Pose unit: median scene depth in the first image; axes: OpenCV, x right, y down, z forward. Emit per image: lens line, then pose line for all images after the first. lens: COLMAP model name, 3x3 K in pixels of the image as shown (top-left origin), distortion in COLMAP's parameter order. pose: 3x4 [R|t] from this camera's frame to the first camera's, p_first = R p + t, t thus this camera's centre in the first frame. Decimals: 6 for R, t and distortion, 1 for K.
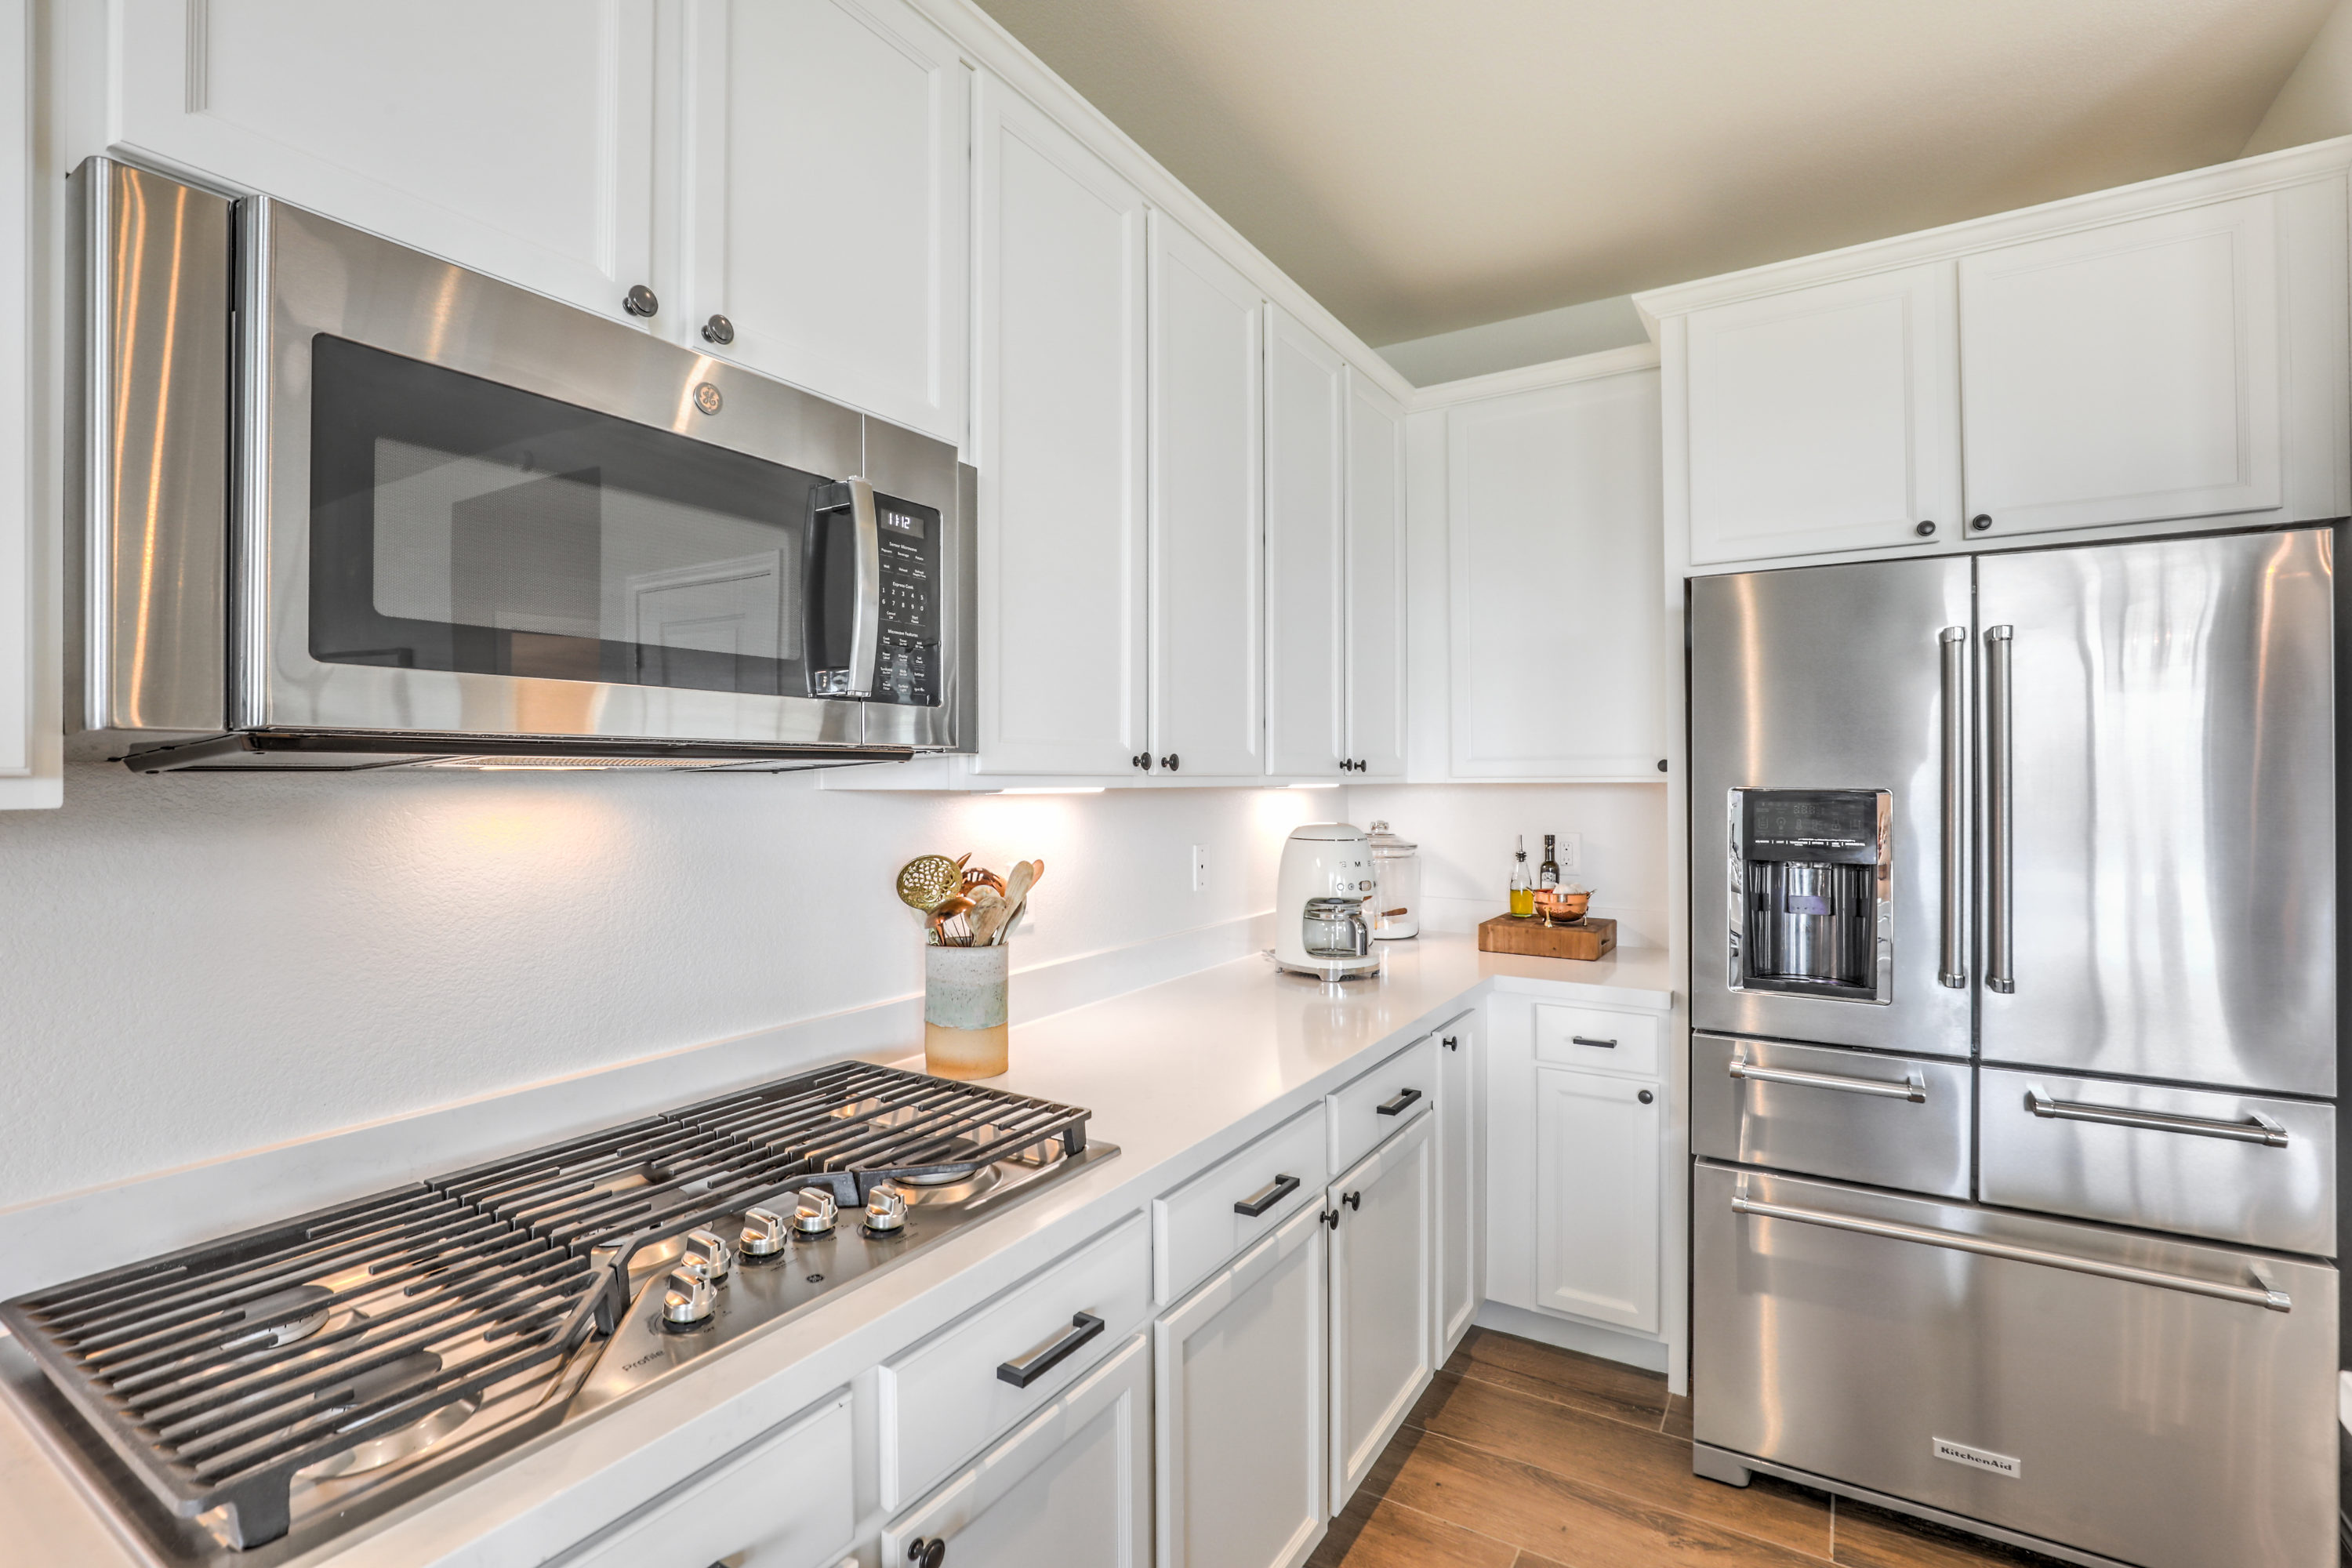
lens RADIAL K [[1082.7, 0, 1180.8], [0, 1082.7, 769.9], [0, 0, 1]] dist [-0.027858, -0.000556]
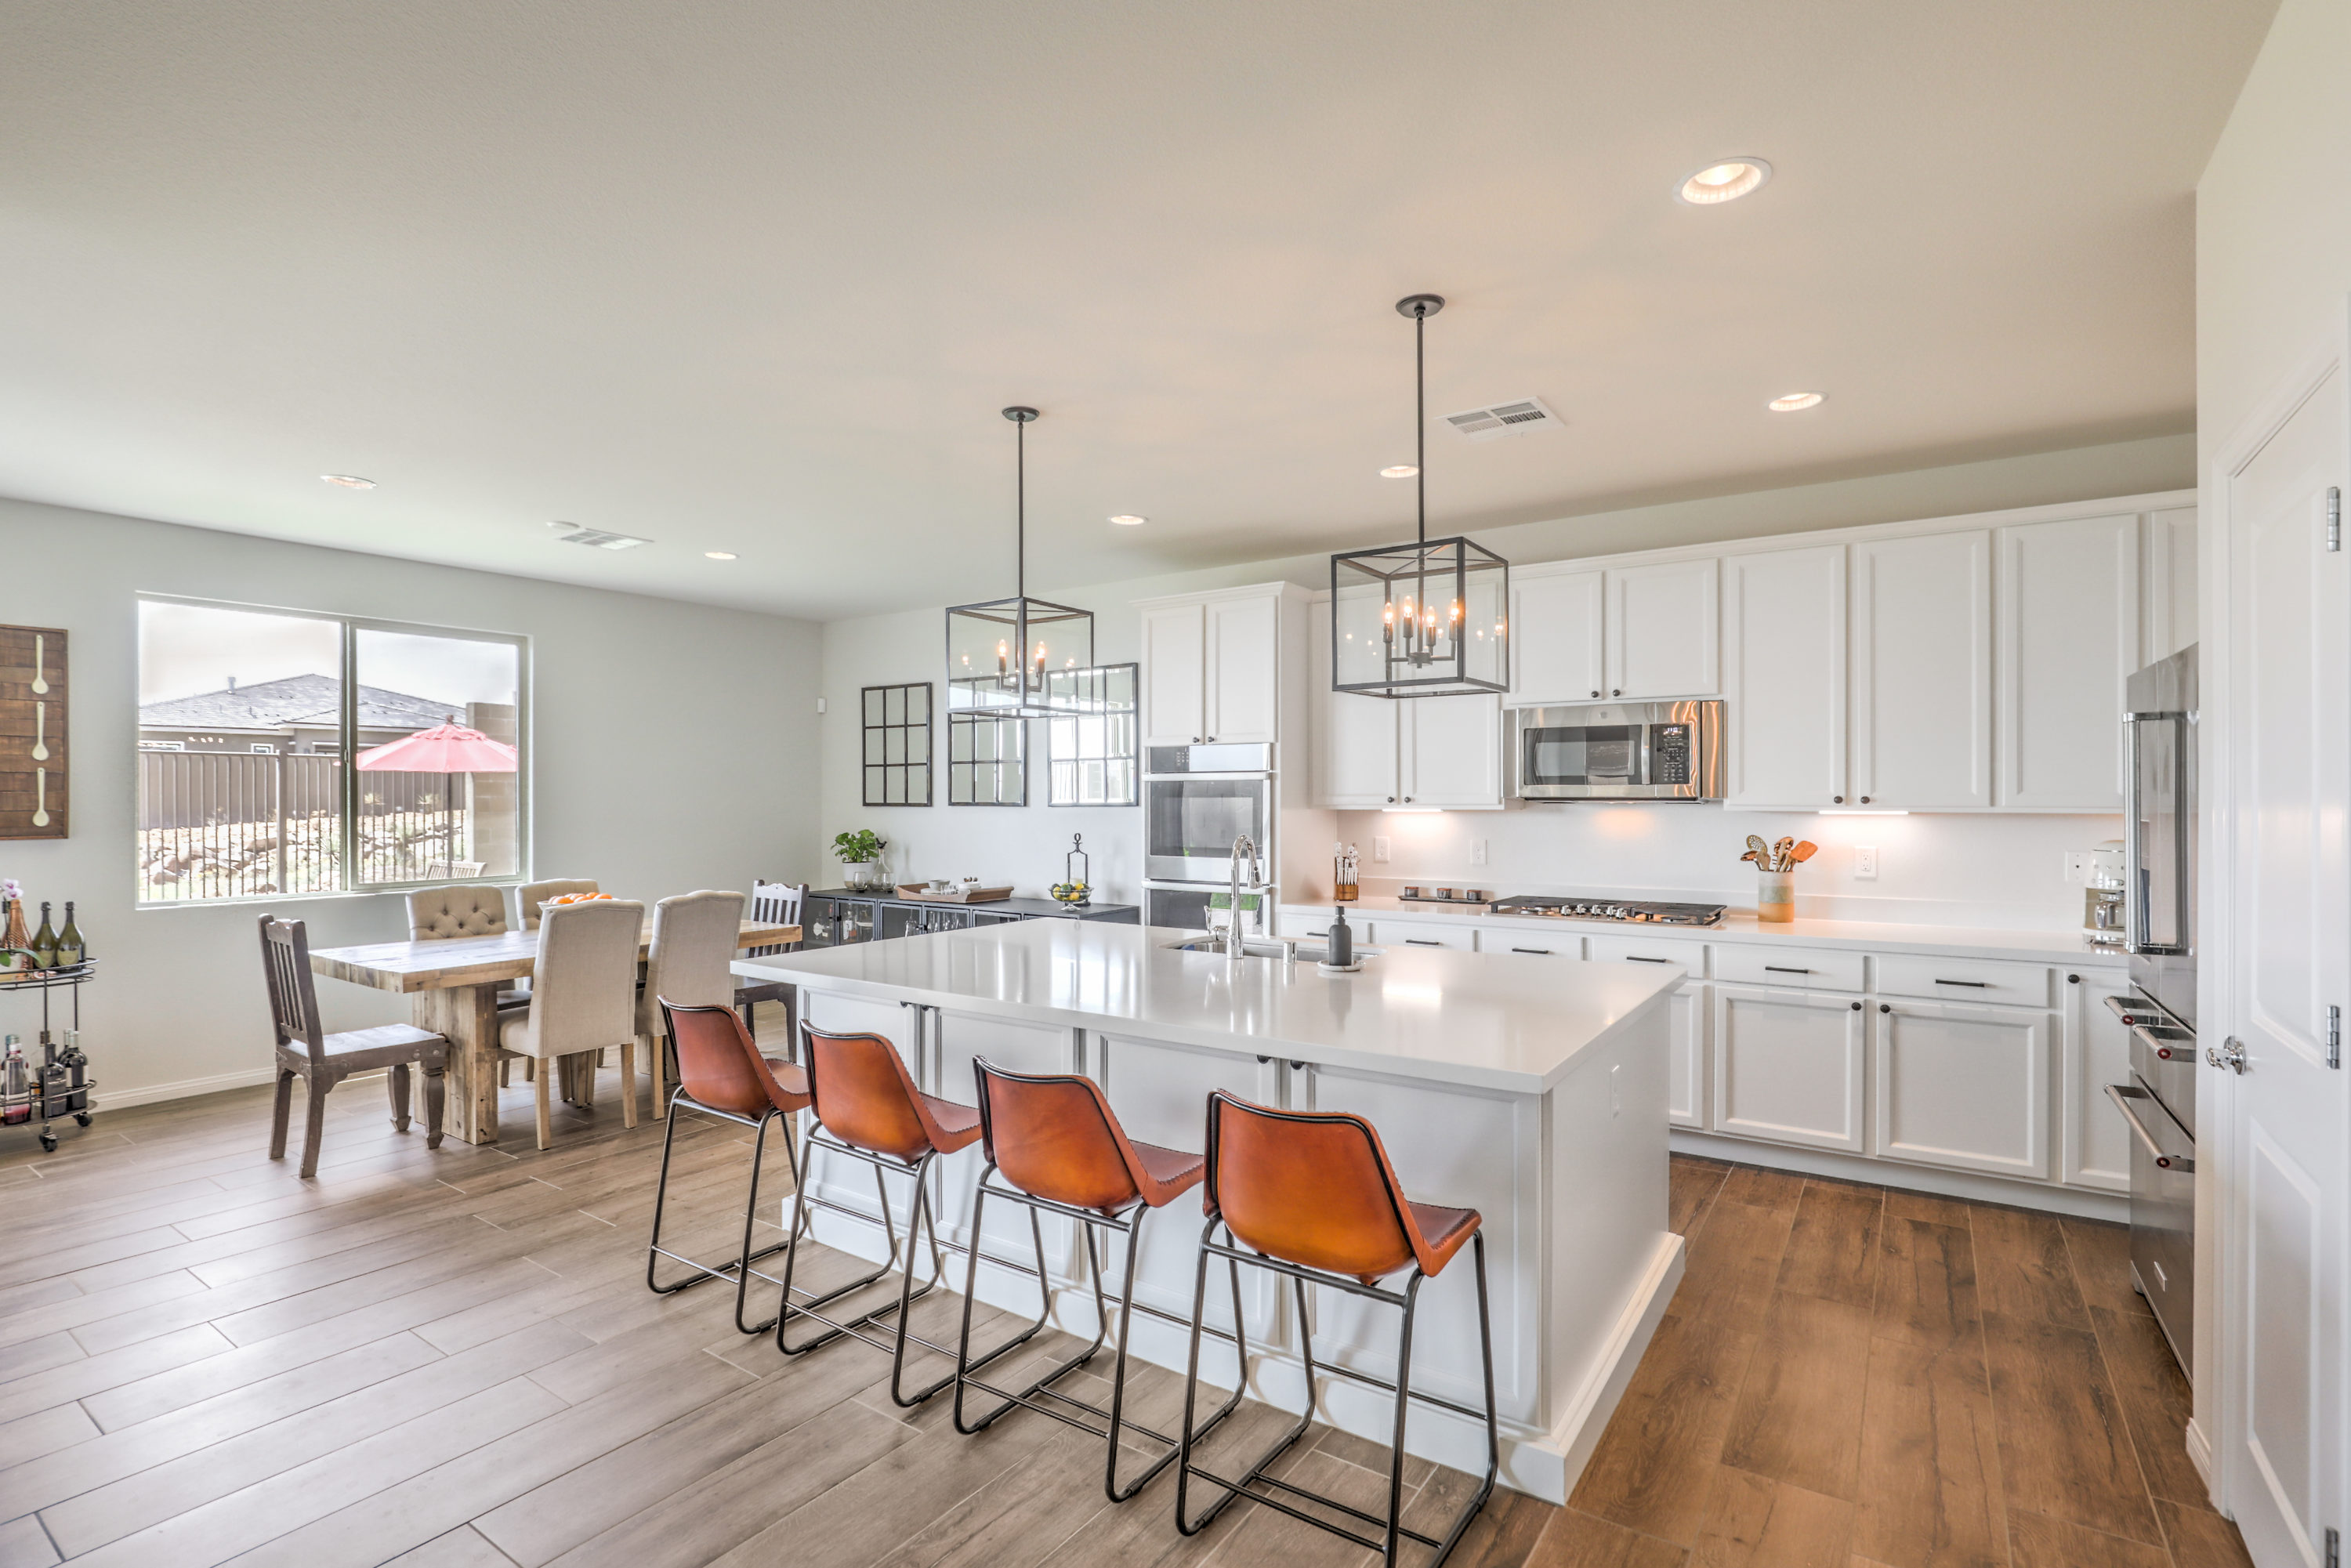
lens RADIAL K [[1098.4, 0, 1177.0], [0, 1098.4, 794.0], [0, 0, 1]] dist [-0.033328, 0.012749]
pose [[-0.044608, -0.008151, -0.998971, 2.674295], [0.001238, 0.999965, -0.008214, -0.002985], [0.999004, -0.001603, -0.044597, -0.327996]]
